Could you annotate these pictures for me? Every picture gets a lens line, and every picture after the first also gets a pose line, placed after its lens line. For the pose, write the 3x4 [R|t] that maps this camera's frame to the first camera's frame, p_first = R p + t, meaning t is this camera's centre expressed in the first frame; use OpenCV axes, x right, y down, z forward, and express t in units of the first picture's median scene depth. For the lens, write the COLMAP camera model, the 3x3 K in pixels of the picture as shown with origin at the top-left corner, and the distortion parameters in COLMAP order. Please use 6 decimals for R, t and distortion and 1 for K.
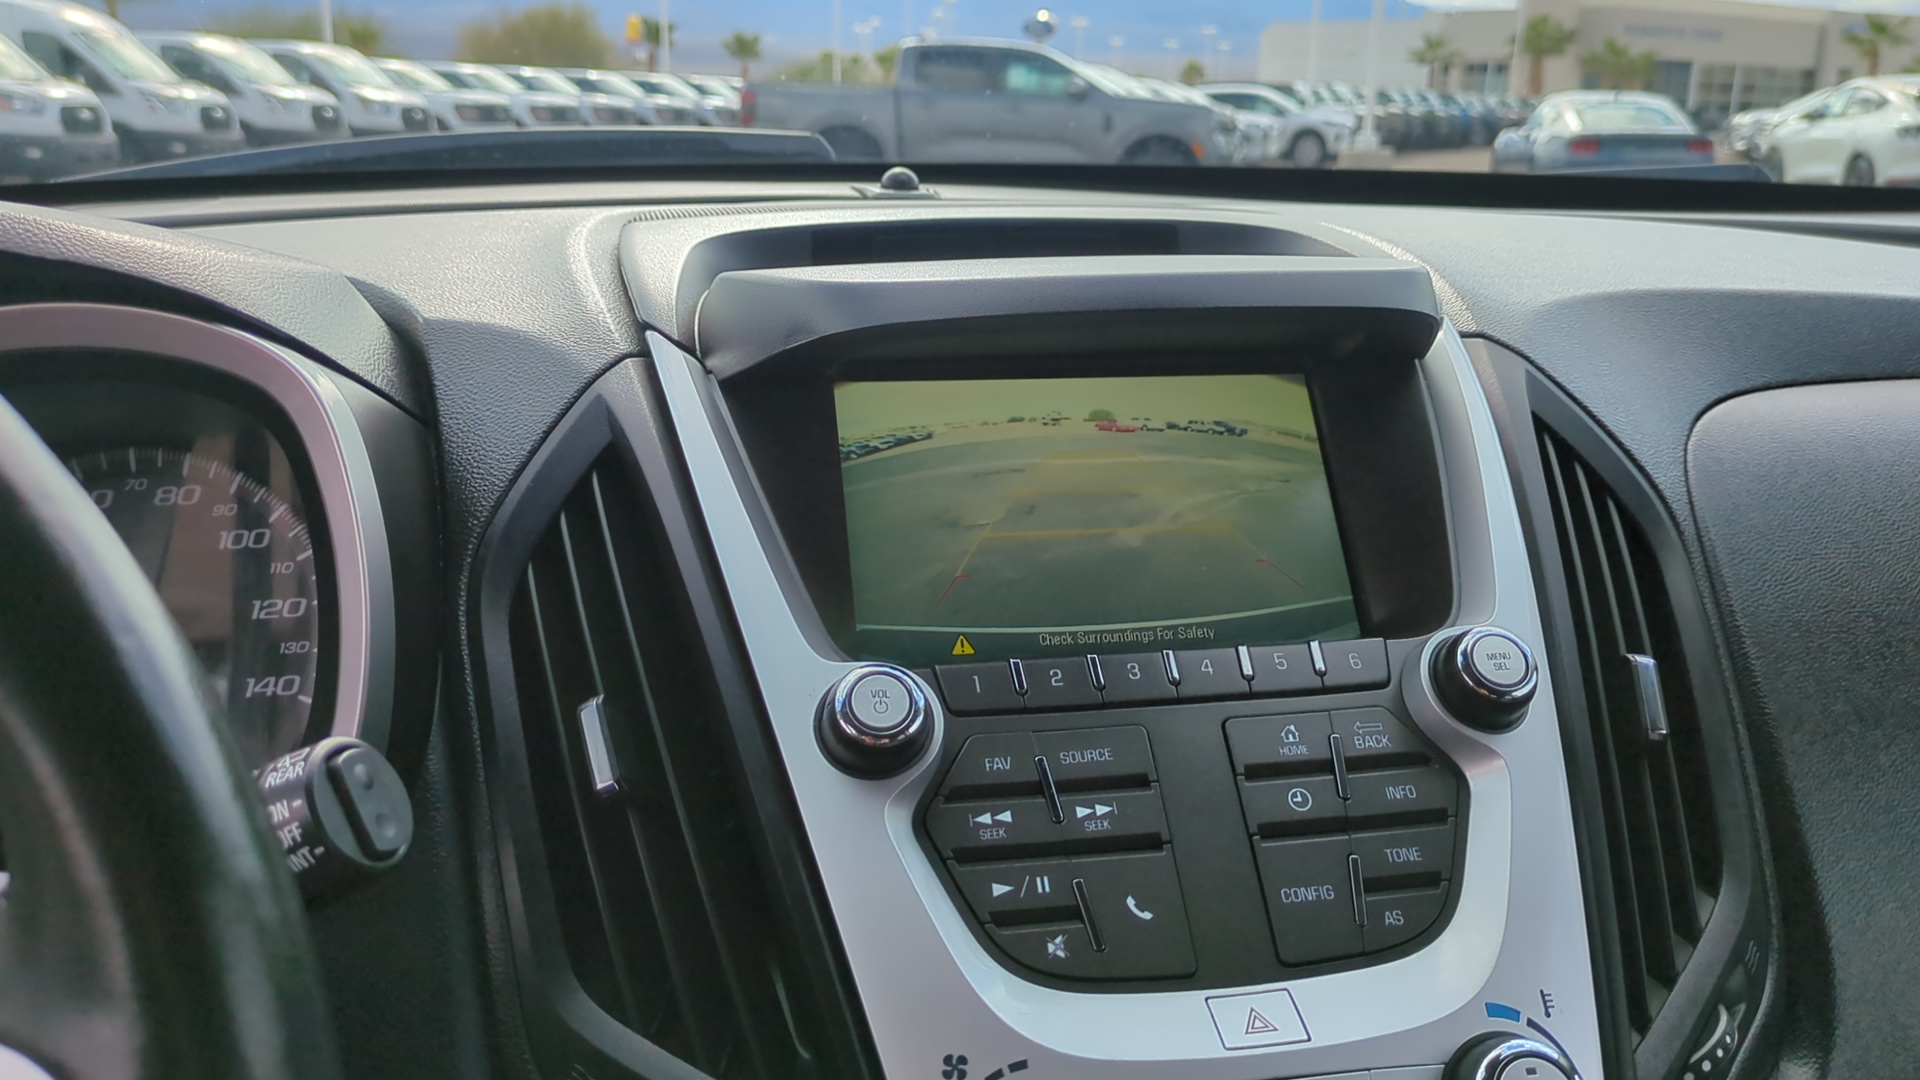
lens RADIAL K [[1635.6, 0, 973.1], [0, 1635.6, 543.7], [0, 0, 1]] dist [0.050945, -0.072825]
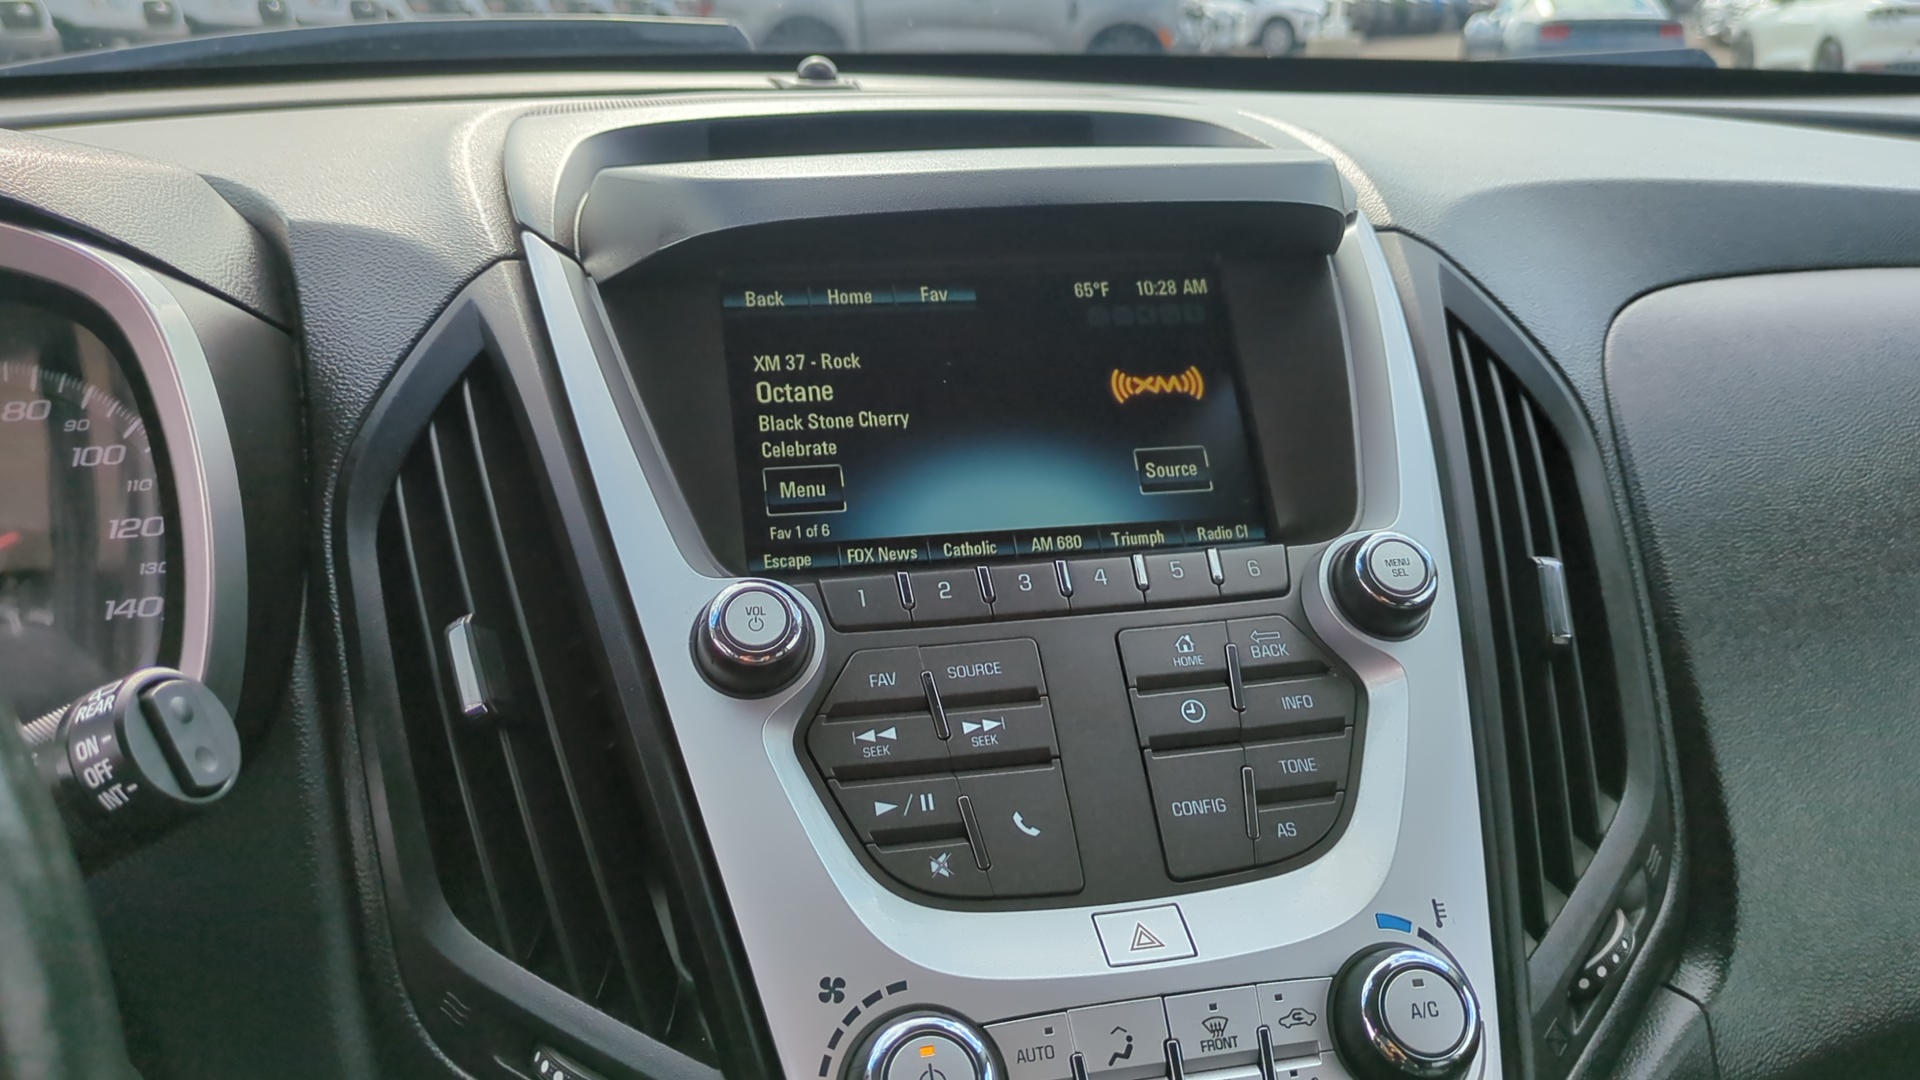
lens RADIAL K [[1635.6, 0, 970.2], [0, 1635.6, 546.0], [0, 0, 1]] dist [0.050945, -0.072825]
pose [[0.999787, -0.012179, 0.016668, 0.049129], [0.011101, 0.997930, 0.063342, -0.005587], [-0.017405, -0.063144, 0.997853, 0.032558]]
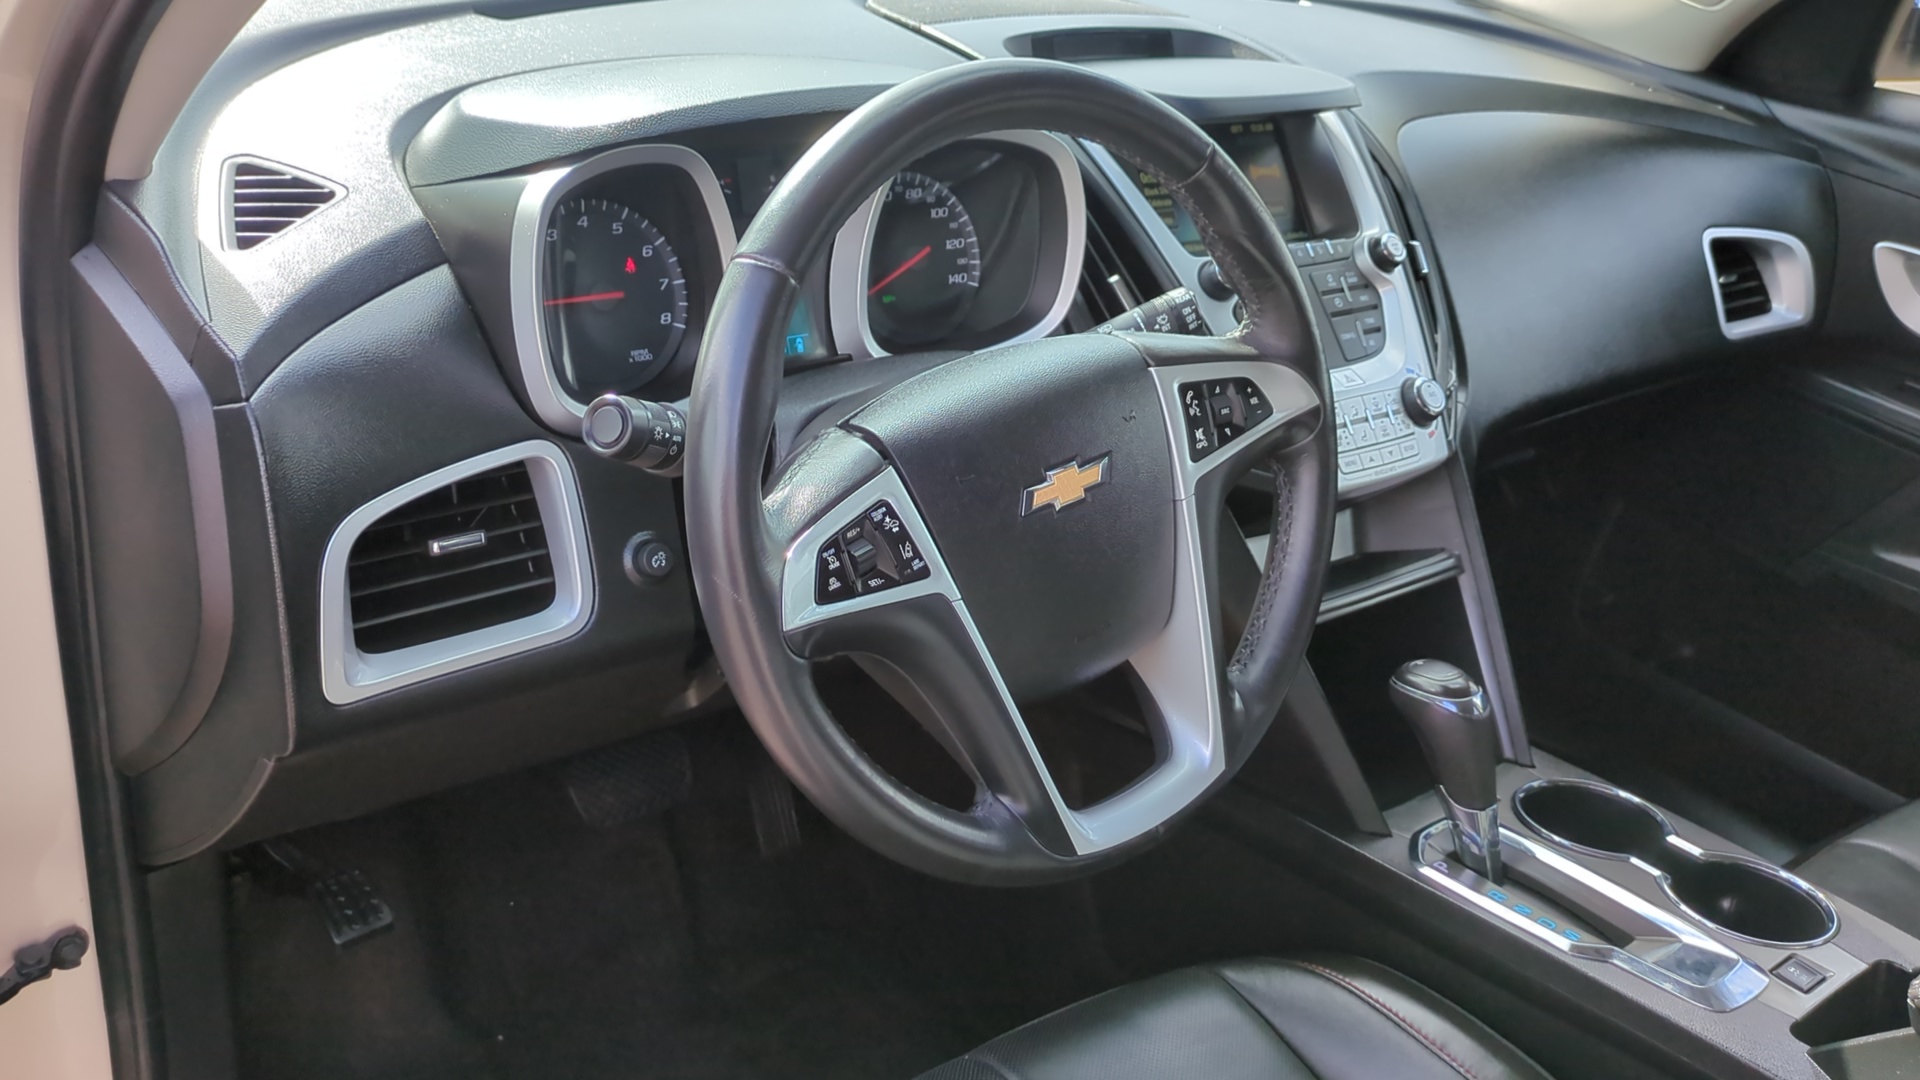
lens RADIAL K [[1635.6, 0, 955.1], [0, 1635.6, 546.3], [0, 0, 1]] dist [0.050945, -0.072825]
pose [[0.898854, -0.114044, 0.423149, -1.467698], [0.007164, 0.969242, 0.246006, -0.114988], [-0.438189, -0.218092, 0.872024, -1.084290]]
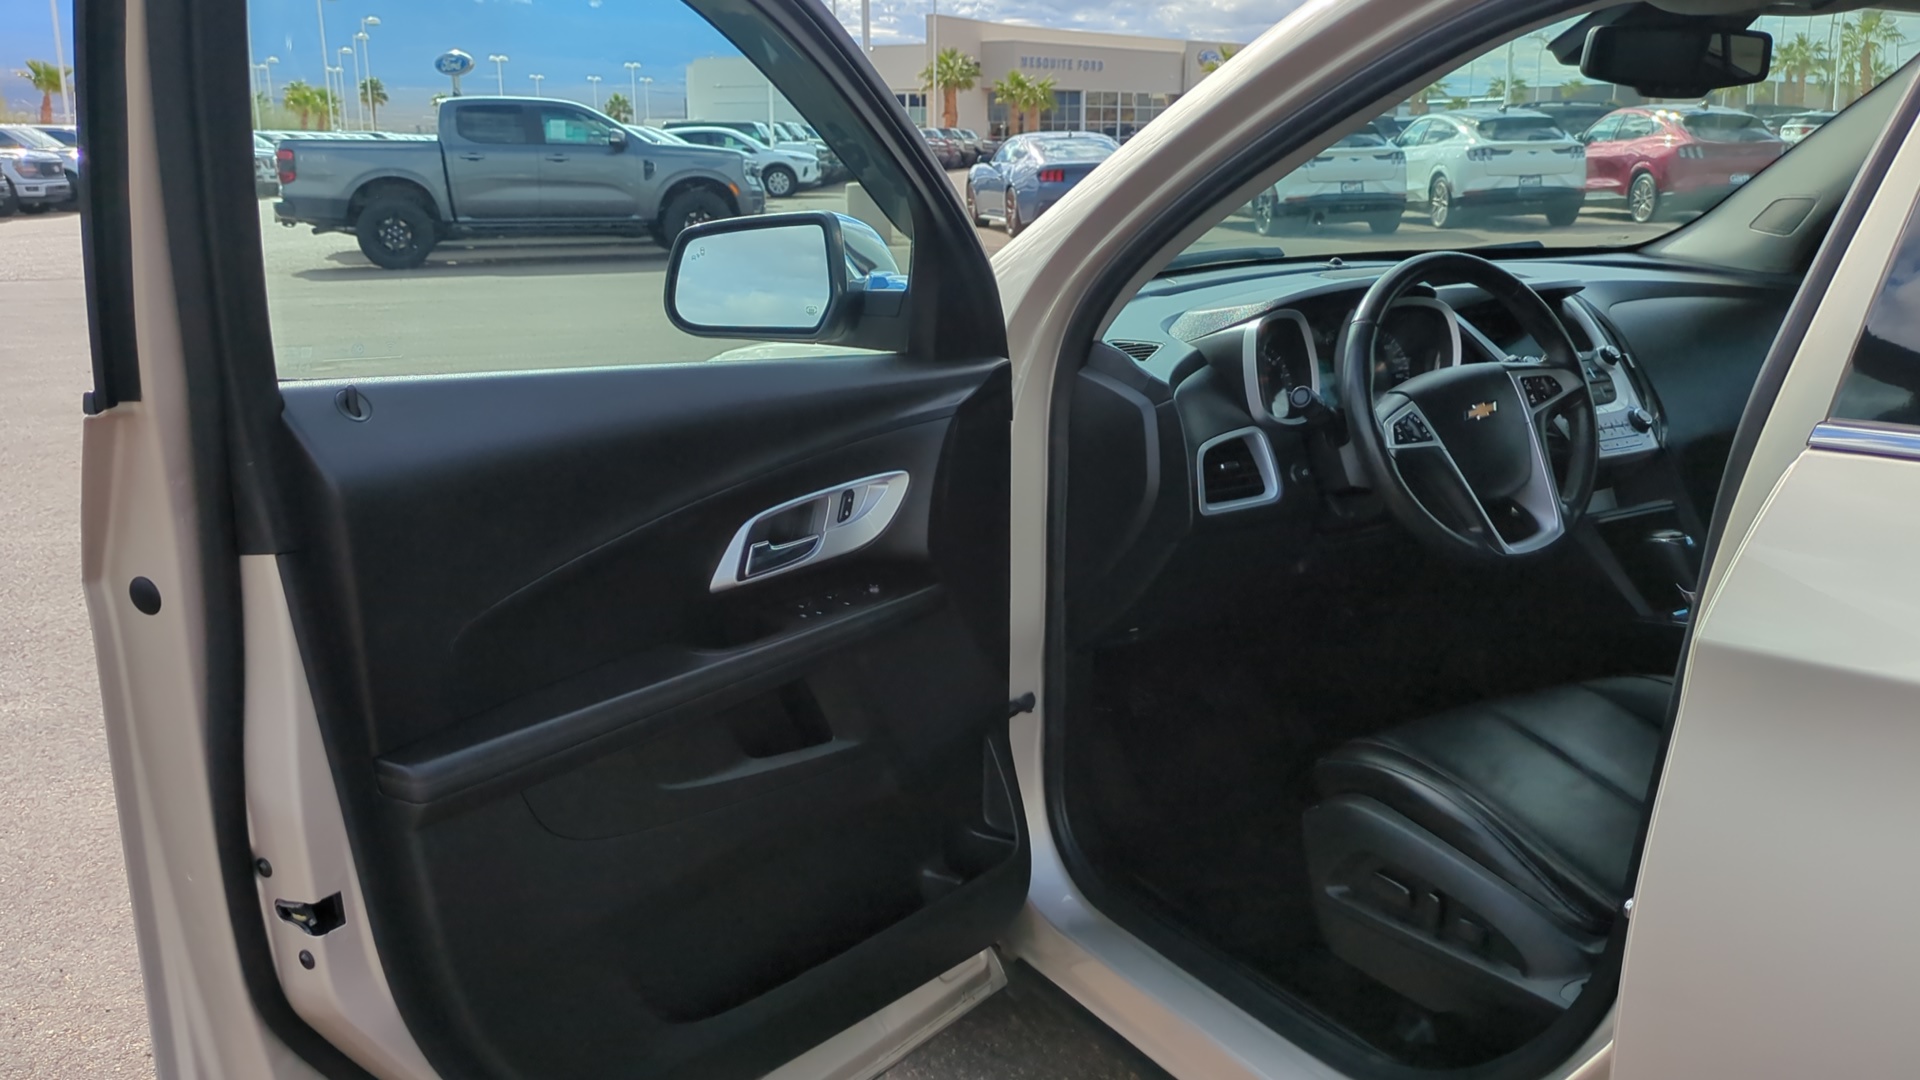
lens RADIAL K [[1635.6, 0, 947.2], [0, 1635.6, 551.0], [0, 0, 1]] dist [0.050945, -0.072825]
pose [[0.948894, -0.100011, 0.299328, -3.308414], [0.104470, 0.994527, 0.001111, 0.471614], [-0.297801, 0.030217, 0.954150, -3.337110]]
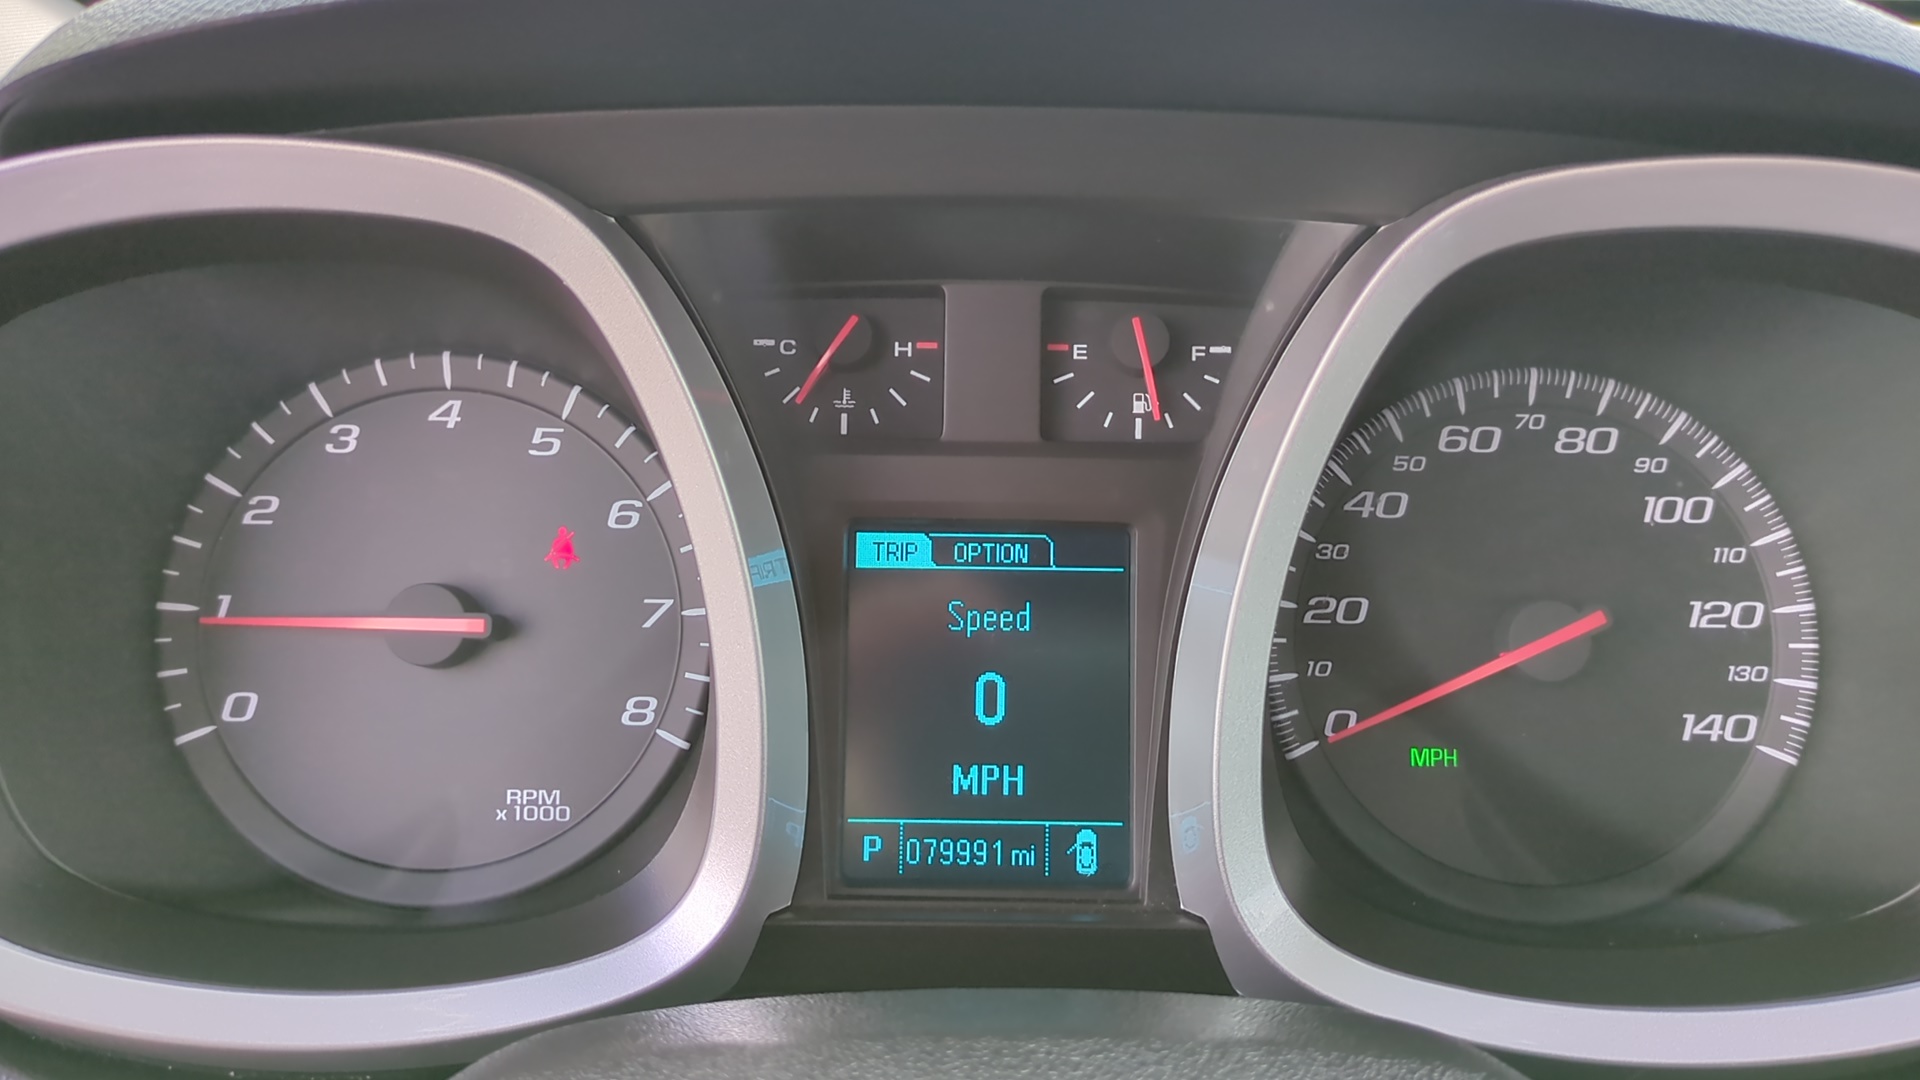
lens RADIAL K [[1635.6, 0, 998.8], [0, 1635.6, 534.5], [0, 0, 1]] dist [0.050945, -0.072825]
pose [[0.977293, 0.079010, -0.196610, -0.605598], [-0.064041, 0.994624, 0.081371, -0.031418], [0.201983, -0.066932, 0.977099, 0.278566]]
